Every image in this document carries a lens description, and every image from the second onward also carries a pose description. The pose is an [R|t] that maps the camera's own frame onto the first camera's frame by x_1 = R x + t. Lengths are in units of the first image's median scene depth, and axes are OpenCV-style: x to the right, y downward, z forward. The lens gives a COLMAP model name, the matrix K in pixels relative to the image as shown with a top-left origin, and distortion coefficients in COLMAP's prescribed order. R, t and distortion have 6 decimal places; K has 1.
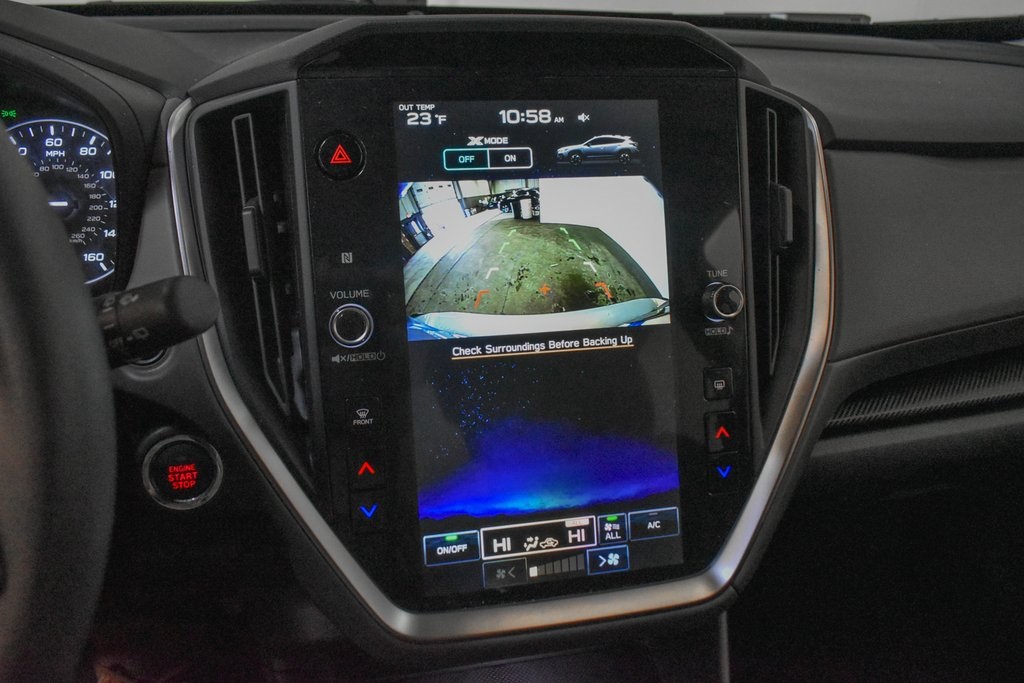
lens RADIAL K [[846.5, 0, 512.0], [0, 846.5, 341.5], [0, 0, 1]] dist [-0.018744, 0.004272]
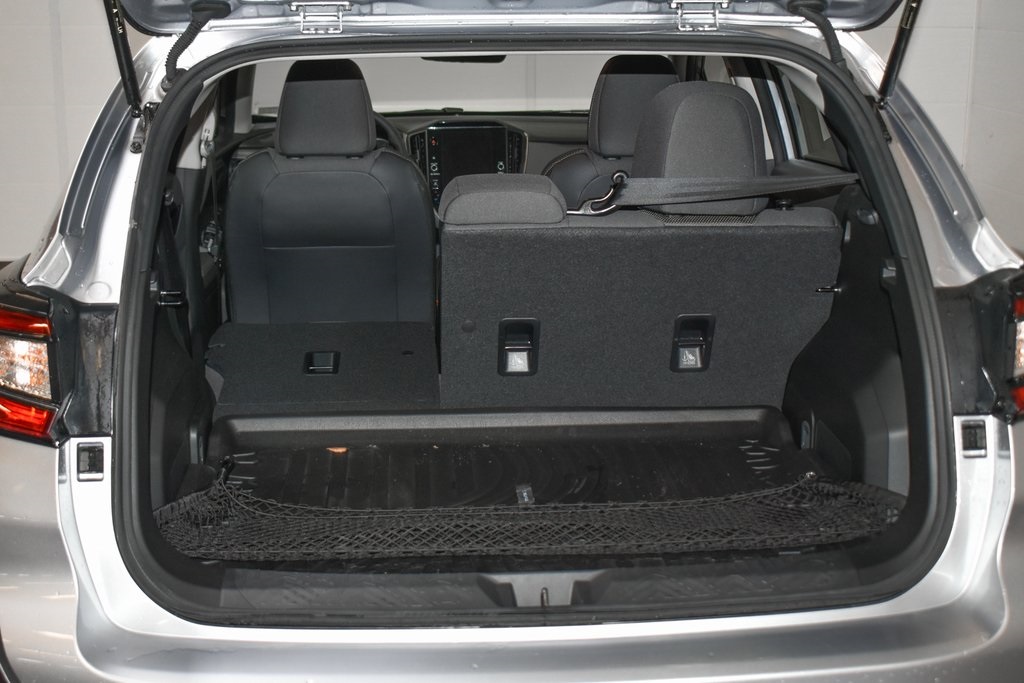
lens RADIAL K [[1470.9, 0, 512.0], [0, 1470.9, 341.5], [0, 0, 1]] dist [-0.029309, 0.020233]
pose [[0.989375, -0.000649, -0.145387, 1.715039], [-0.031293, 0.975601, -0.217308, 3.144350], [0.141981, 0.219549, 0.965215, -7.986064]]
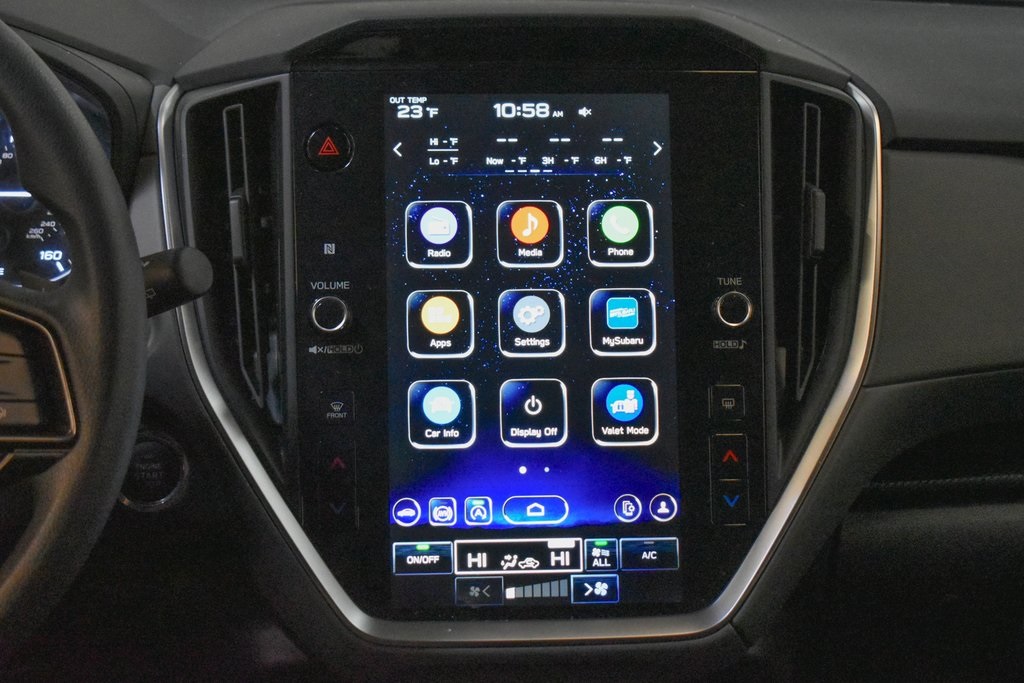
lens RADIAL K [[2229.8, 0, 512.0], [0, 2229.8, 341.5], [0, 0, 1]] dist [-0.016663, -0.185520]
pose [[0.990961, 0.027585, -0.131285, 0.338585], [-0.044493, 0.990821, -0.127650, 0.310664], [0.126559, 0.132337, 0.983092, -1.424901]]
